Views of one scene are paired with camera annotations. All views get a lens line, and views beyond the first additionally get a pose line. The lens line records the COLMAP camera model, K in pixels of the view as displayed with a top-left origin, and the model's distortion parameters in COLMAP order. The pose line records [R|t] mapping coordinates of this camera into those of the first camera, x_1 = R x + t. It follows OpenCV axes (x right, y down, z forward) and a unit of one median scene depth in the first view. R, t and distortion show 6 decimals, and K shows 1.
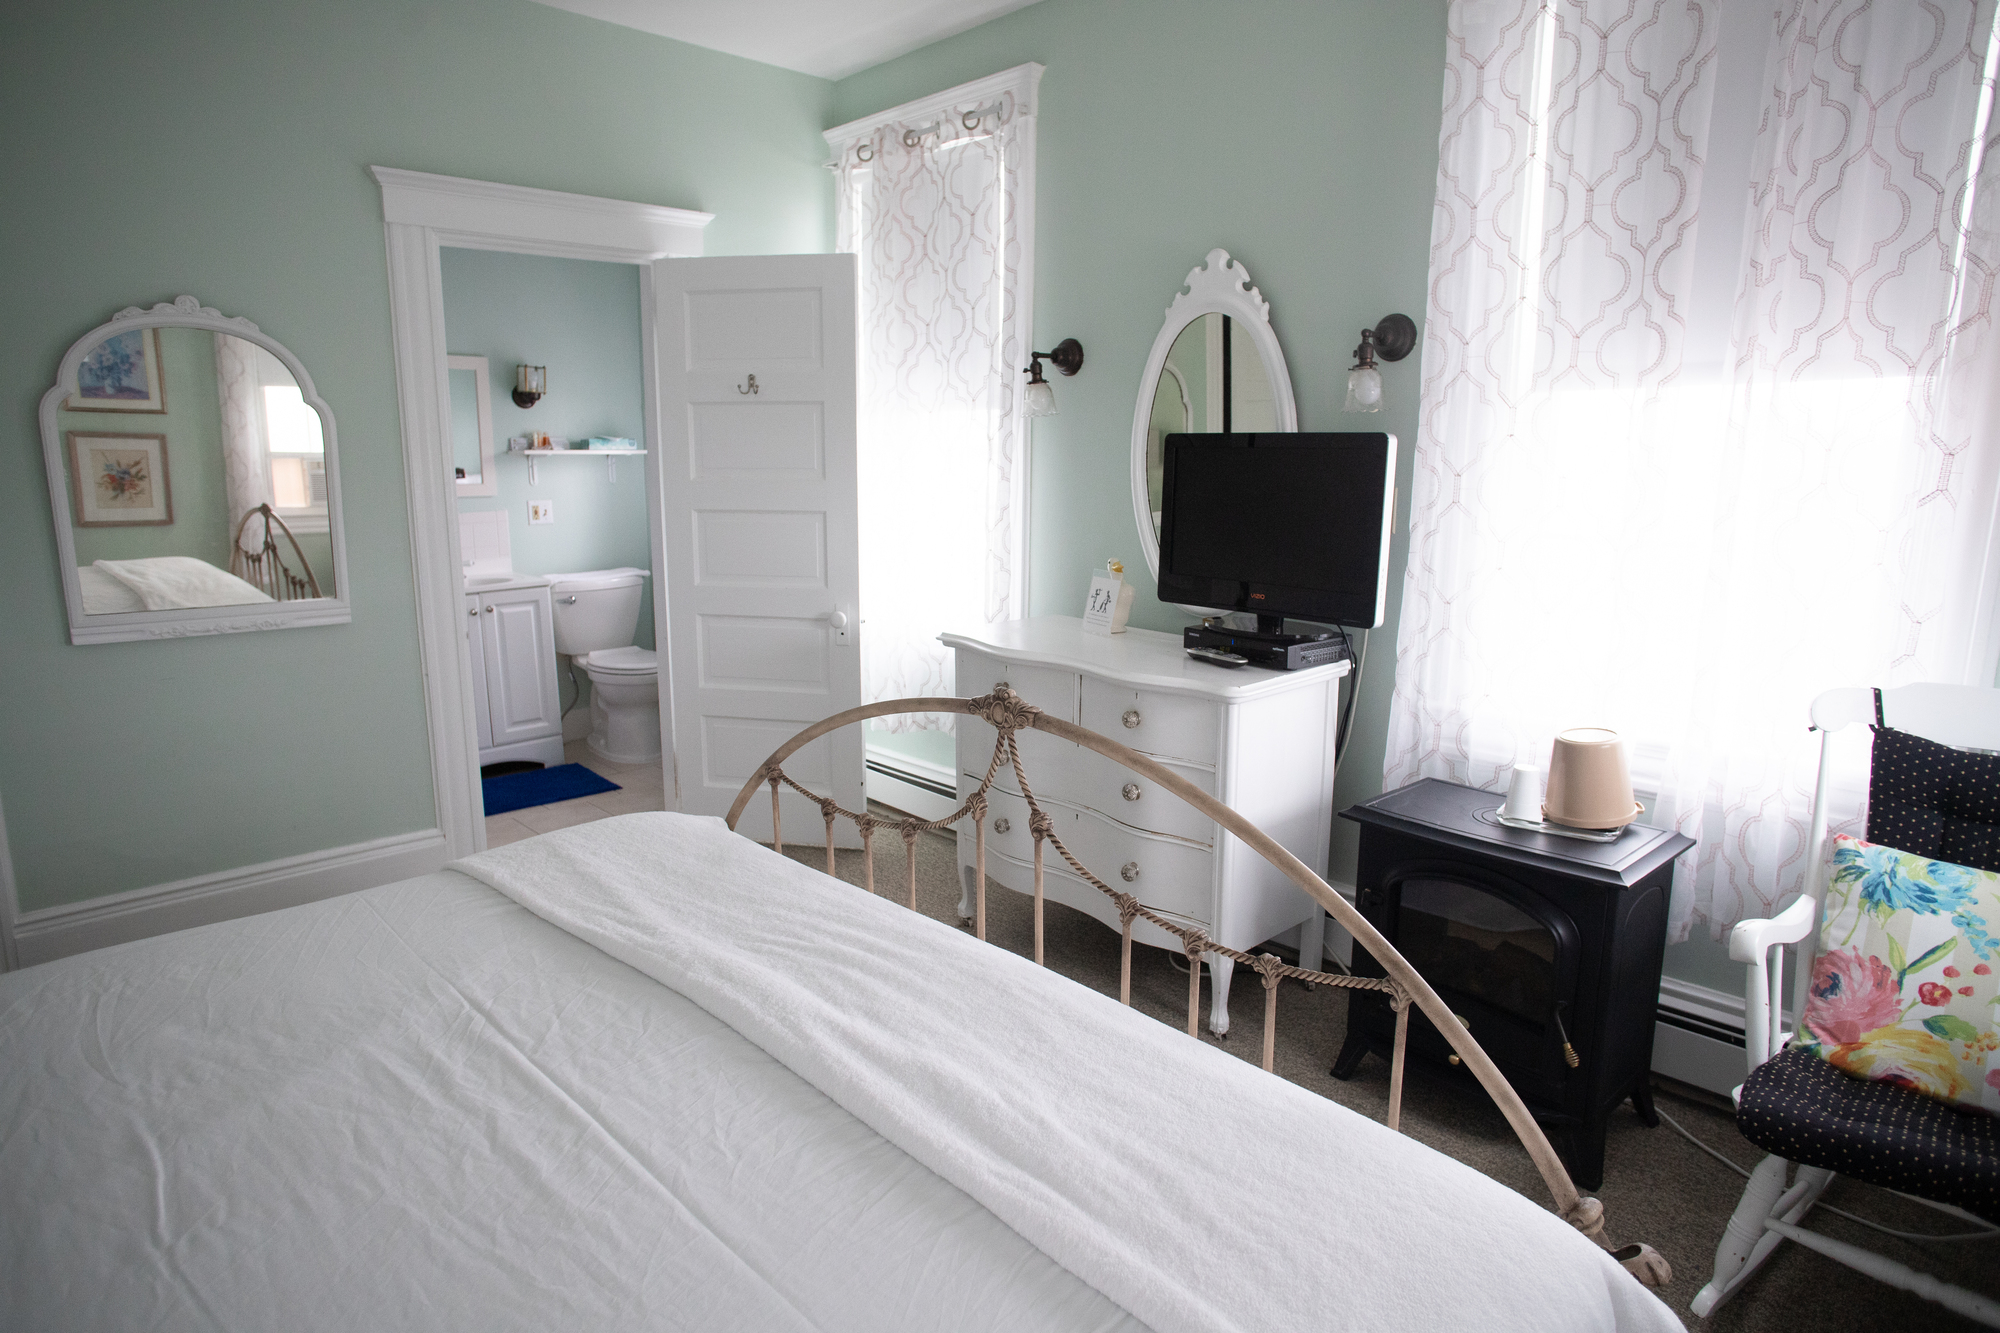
lens RADIAL K [[1164.2, 0, 1001.4], [0, 1164.2, 673.2], [0, 0, 1]] dist [-0.055689, -0.000247]
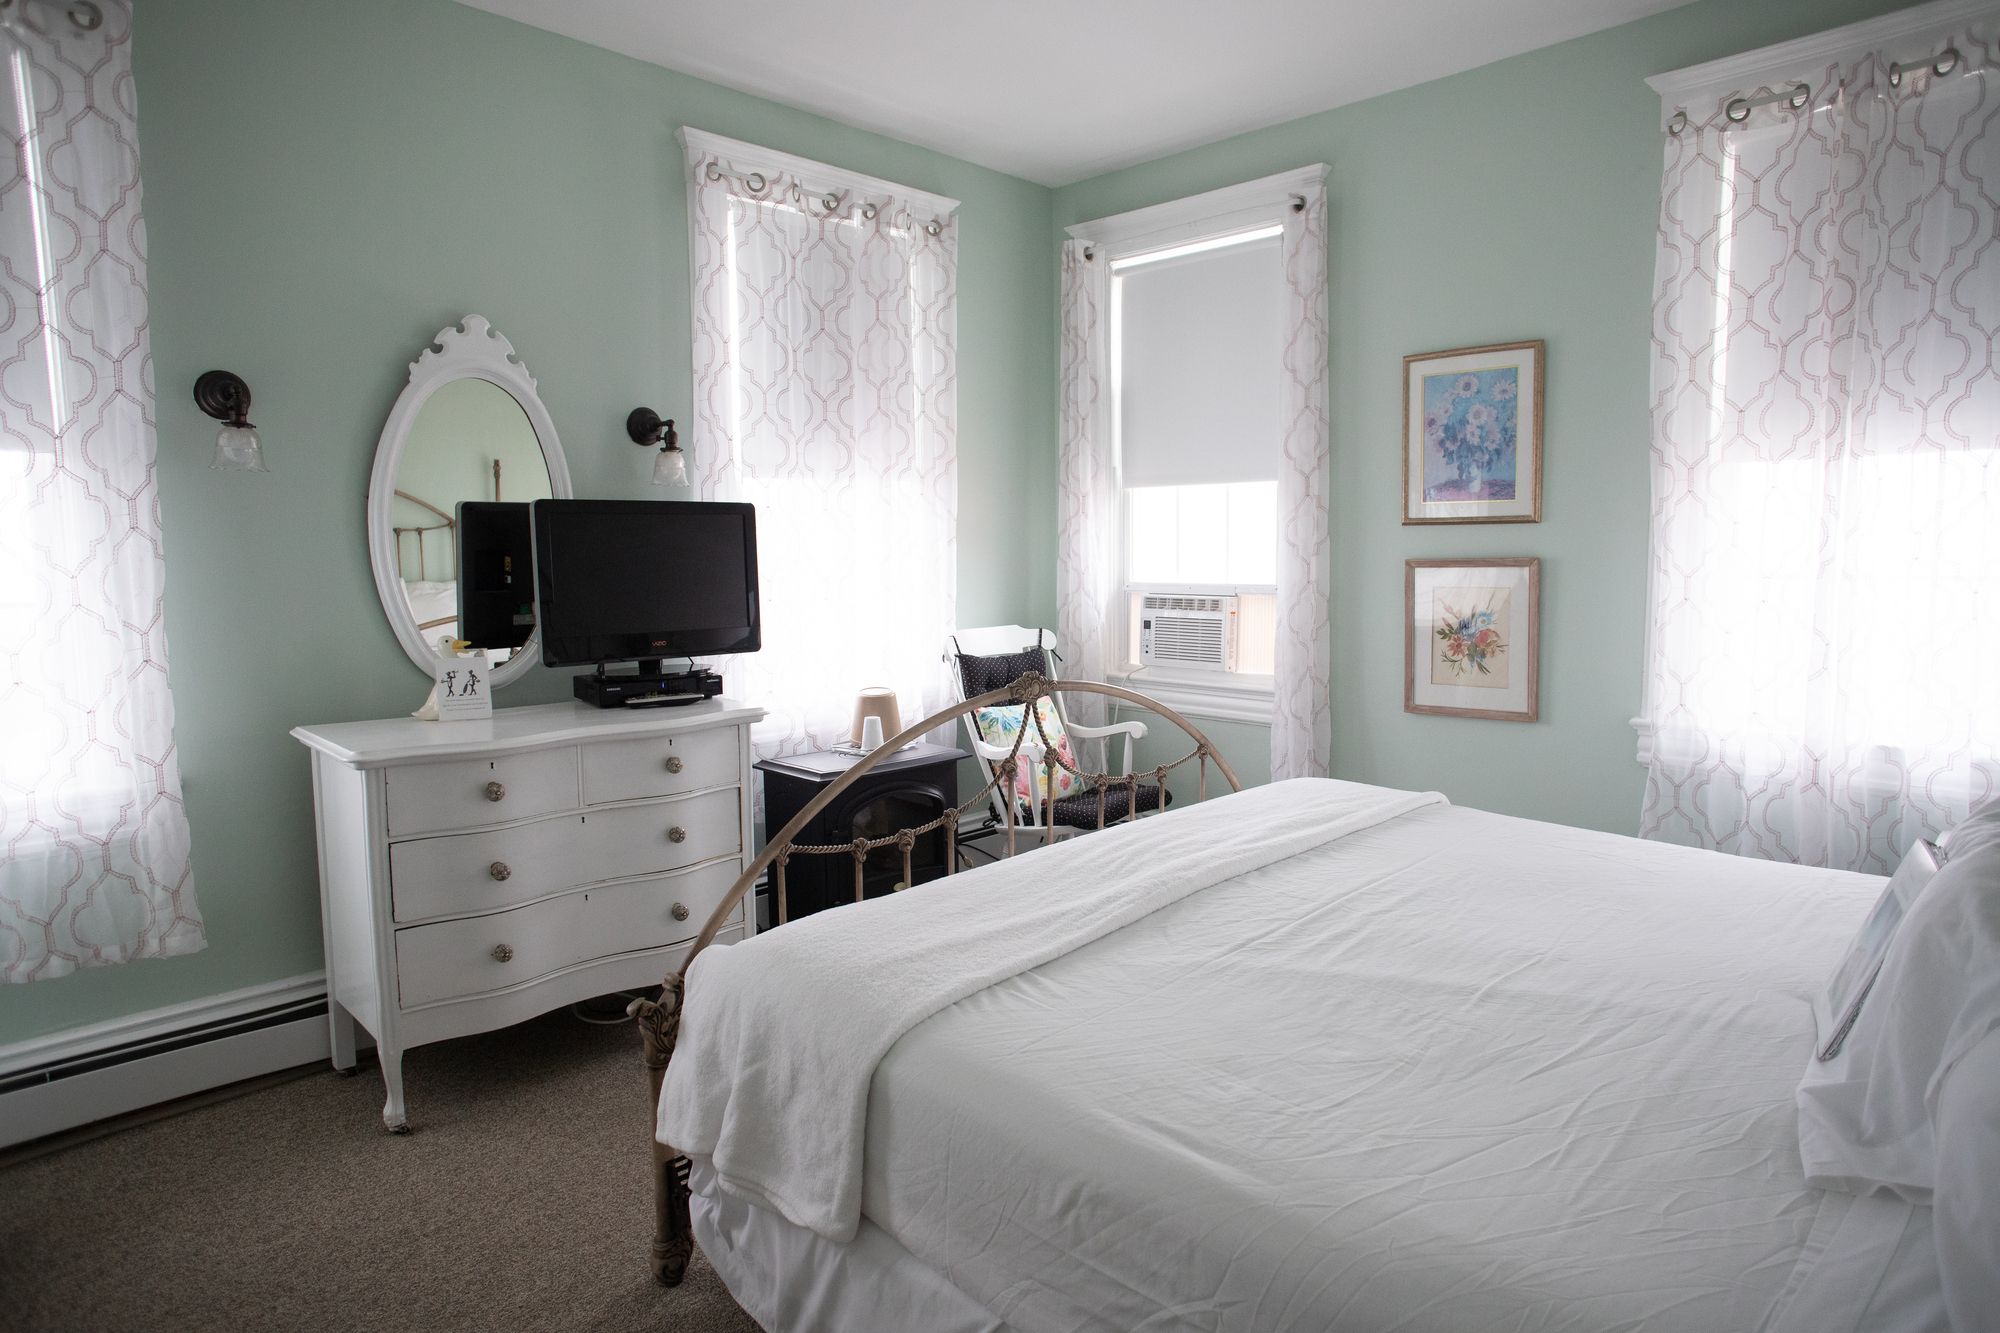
lens RADIAL K [[1164.2, 0, 1001.4], [0, 1164.2, 673.2], [0, 0, 1]] dist [-0.055689, -0.000247]
pose [[-0.044289, -0.118980, 0.991908, -1.227762], [0.182728, 0.975168, 0.125131, -0.151769], [-0.982165, 0.186792, -0.021448, 0.905880]]
